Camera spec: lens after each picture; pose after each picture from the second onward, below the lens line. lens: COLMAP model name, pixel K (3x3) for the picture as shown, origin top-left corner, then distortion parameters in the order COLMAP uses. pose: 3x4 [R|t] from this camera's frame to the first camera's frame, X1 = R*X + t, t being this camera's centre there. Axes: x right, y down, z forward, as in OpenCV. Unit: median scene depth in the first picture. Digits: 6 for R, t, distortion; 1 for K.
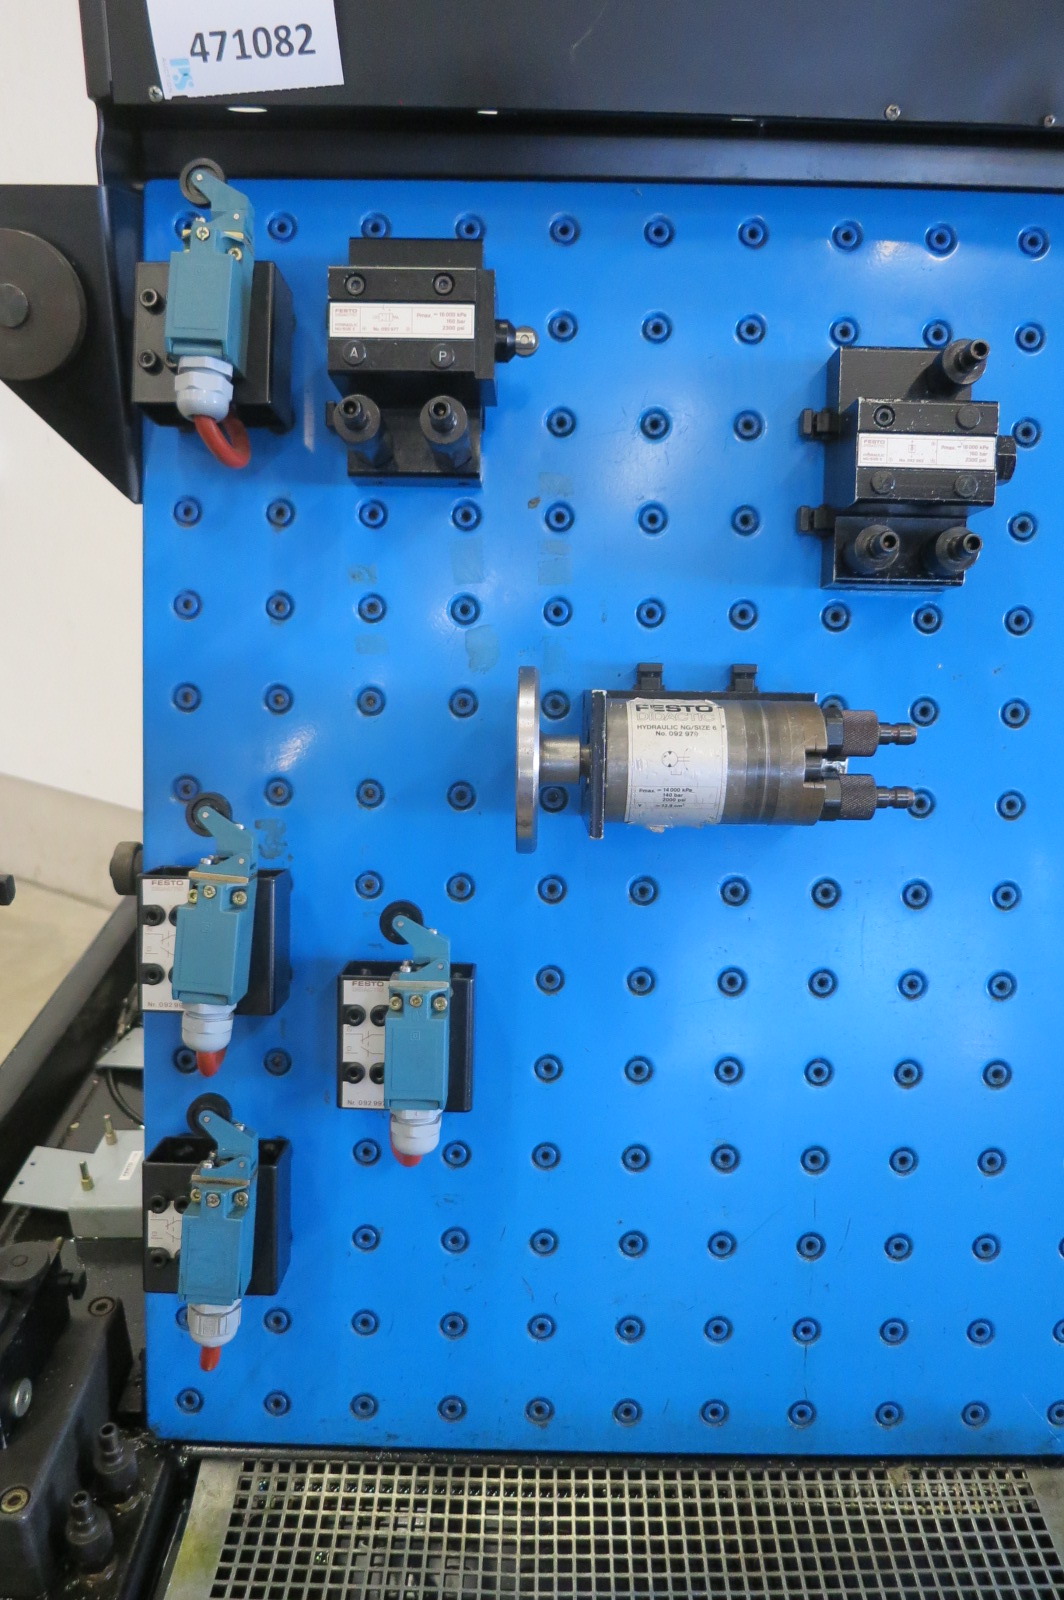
lens RADIAL K [[1135.8, 0, 532.8], [0, 1135.8, 806.7], [0, 0, 1]] dist [-0.049574, 0.016833]
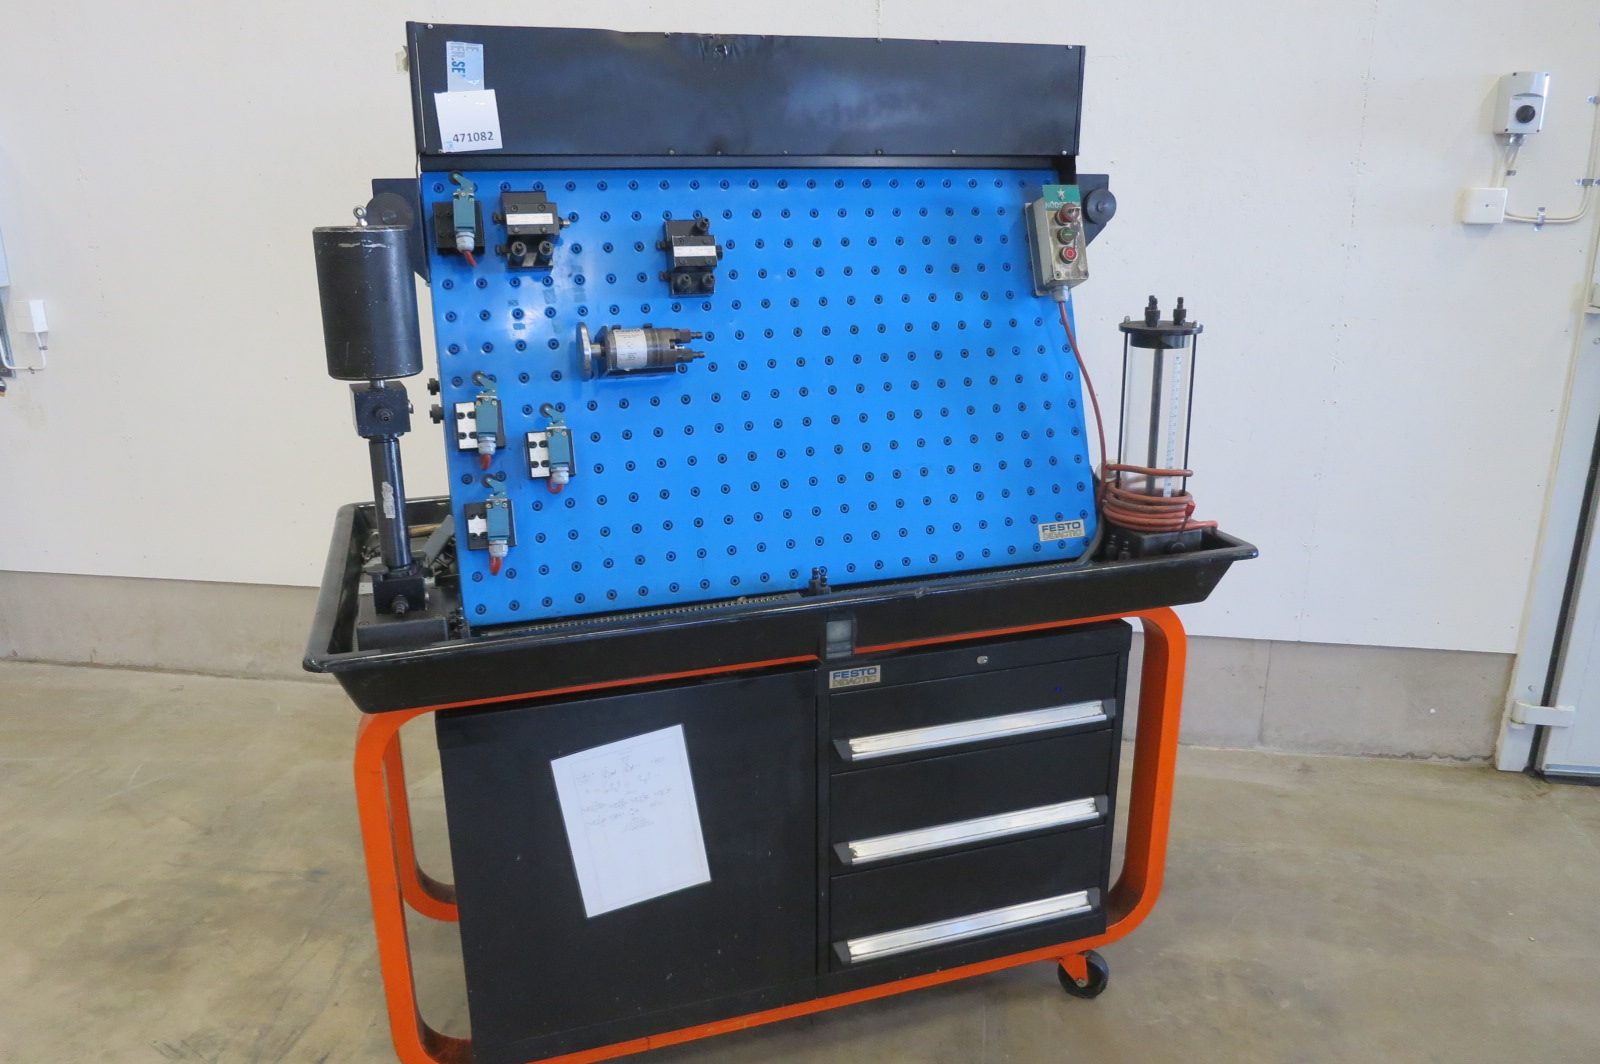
lens RADIAL K [[1135.8, 0, 802.8], [0, 1135.8, 527.5], [0, 0, 1]] dist [-0.049574, 0.016833]
pose [[0.946357, -0.113758, 0.302437, -0.426885], [0.144241, 0.986273, -0.080369, 0.765079], [-0.289143, 0.119682, 0.949775, -2.062443]]
